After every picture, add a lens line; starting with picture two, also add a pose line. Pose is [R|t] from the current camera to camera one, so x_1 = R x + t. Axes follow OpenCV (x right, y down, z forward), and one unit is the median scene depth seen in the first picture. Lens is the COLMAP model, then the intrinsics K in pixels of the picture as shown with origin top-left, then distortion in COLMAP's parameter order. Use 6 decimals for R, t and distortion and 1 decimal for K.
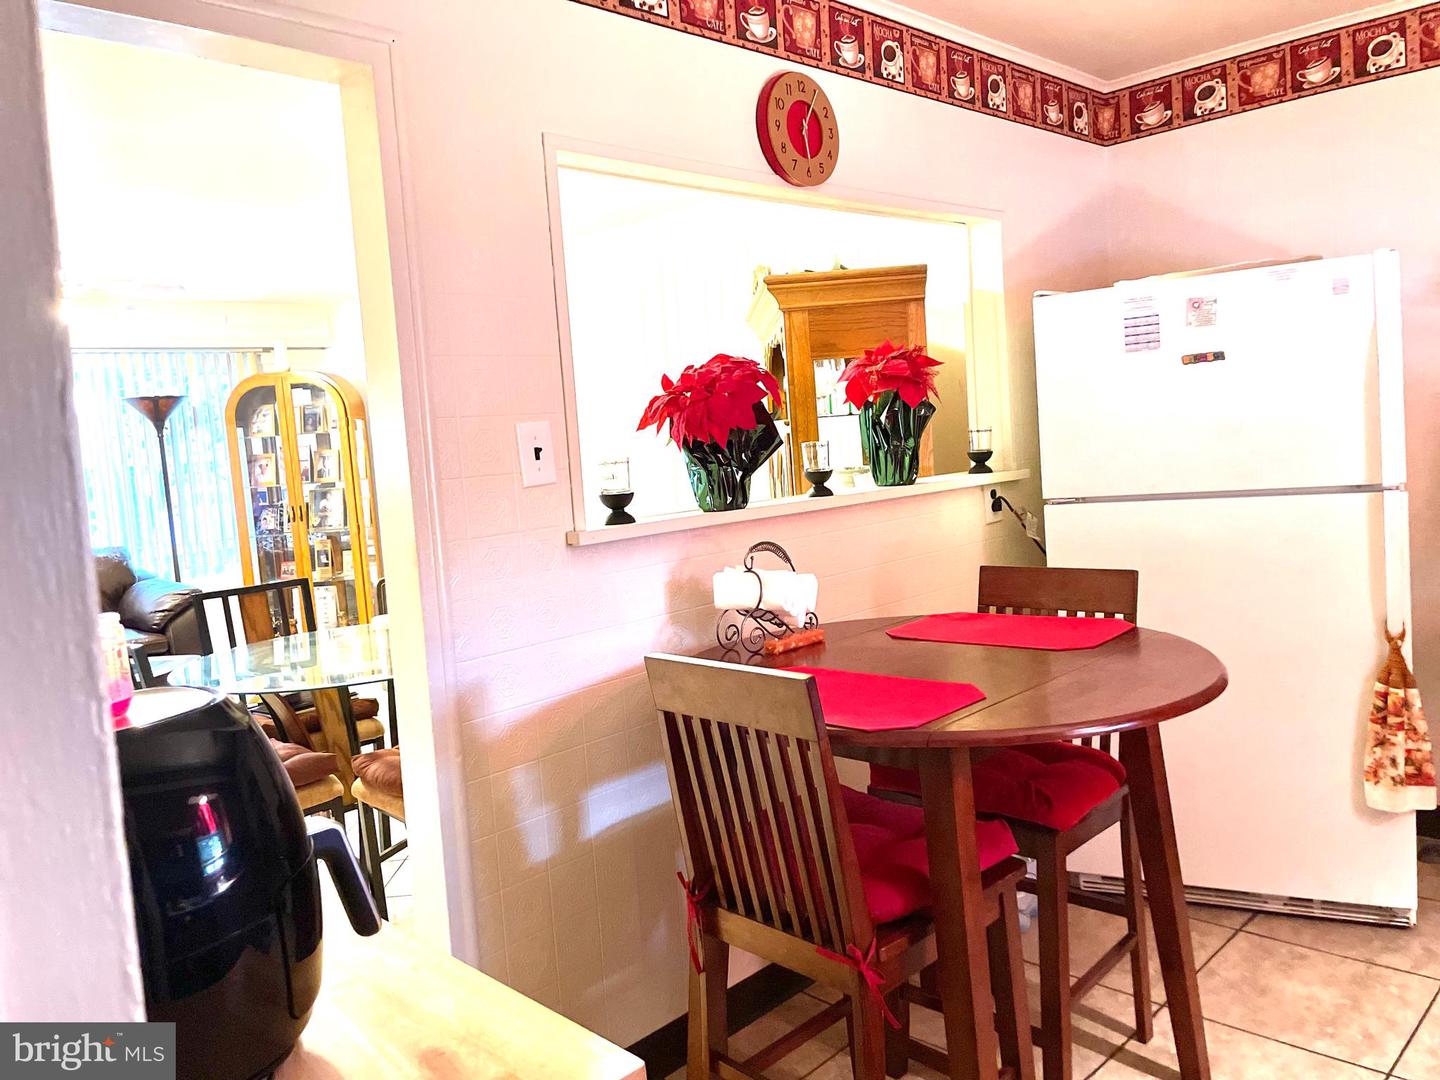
lens RADIAL K [[1091.1, 0, 718.0], [0, 1091.1, 534.8], [0, 0, 1]] dist [0.106822, -0.143856]
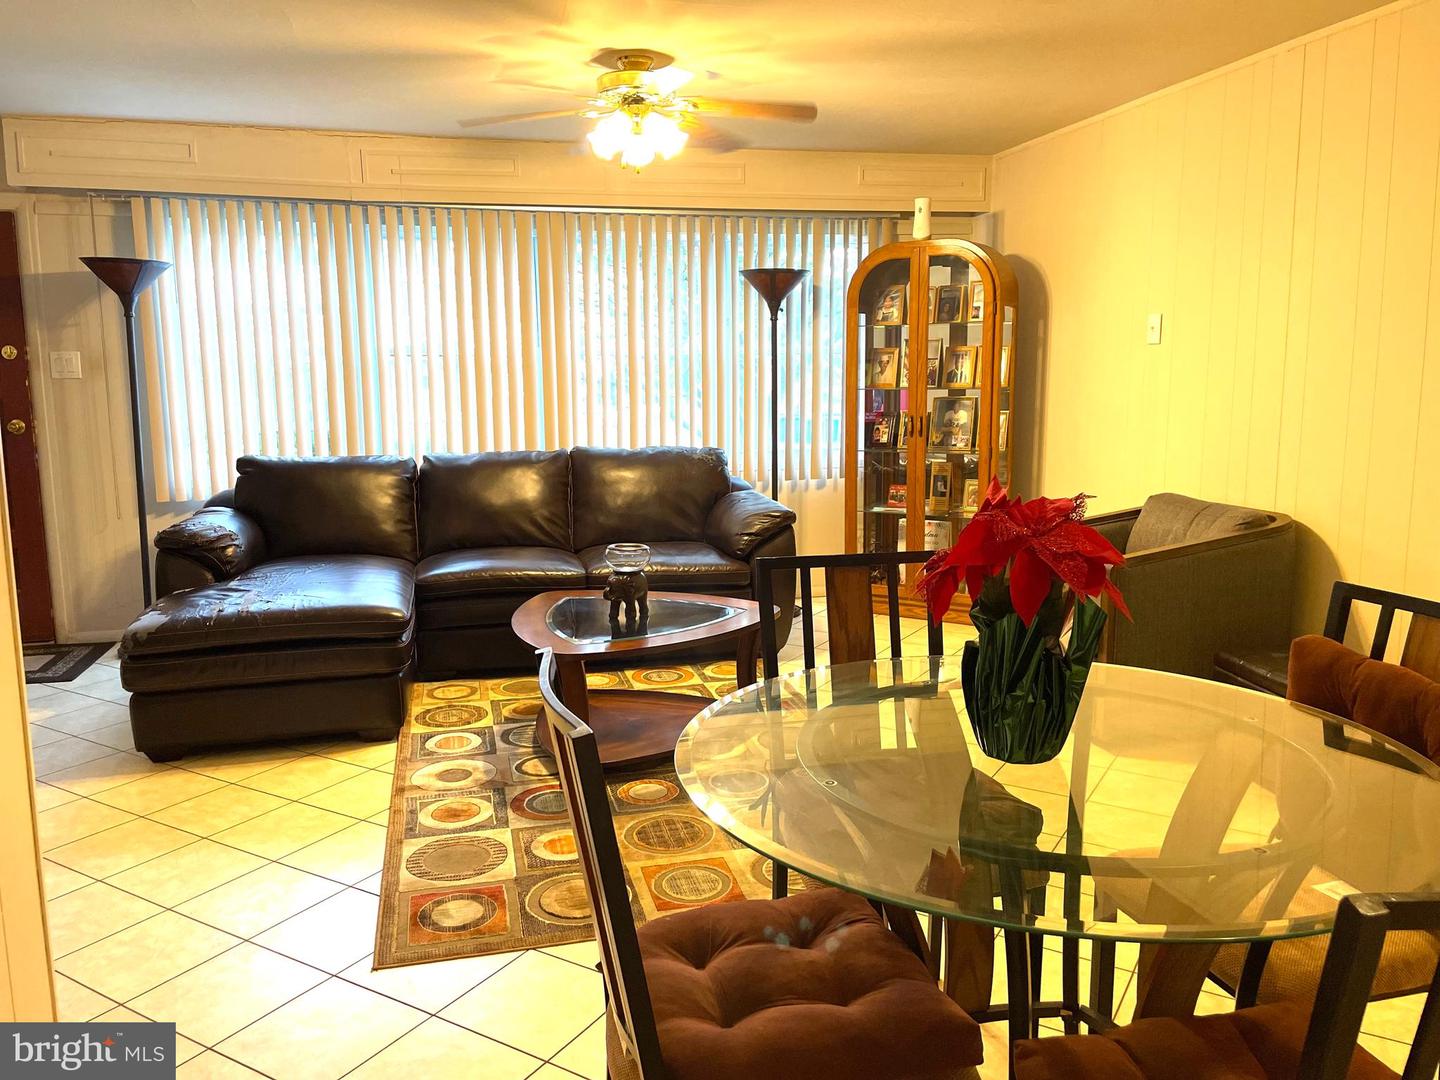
lens RADIAL K [[1091.1, 0, 718.0], [0, 1091.1, 534.8], [0, 0, 1]] dist [0.106822, -0.143856]
pose [[0.859070, 0.135586, -0.493574, -0.107092], [-0.098056, 0.990013, 0.101292, -0.007859], [0.502378, -0.038620, 0.863785, 0.253596]]
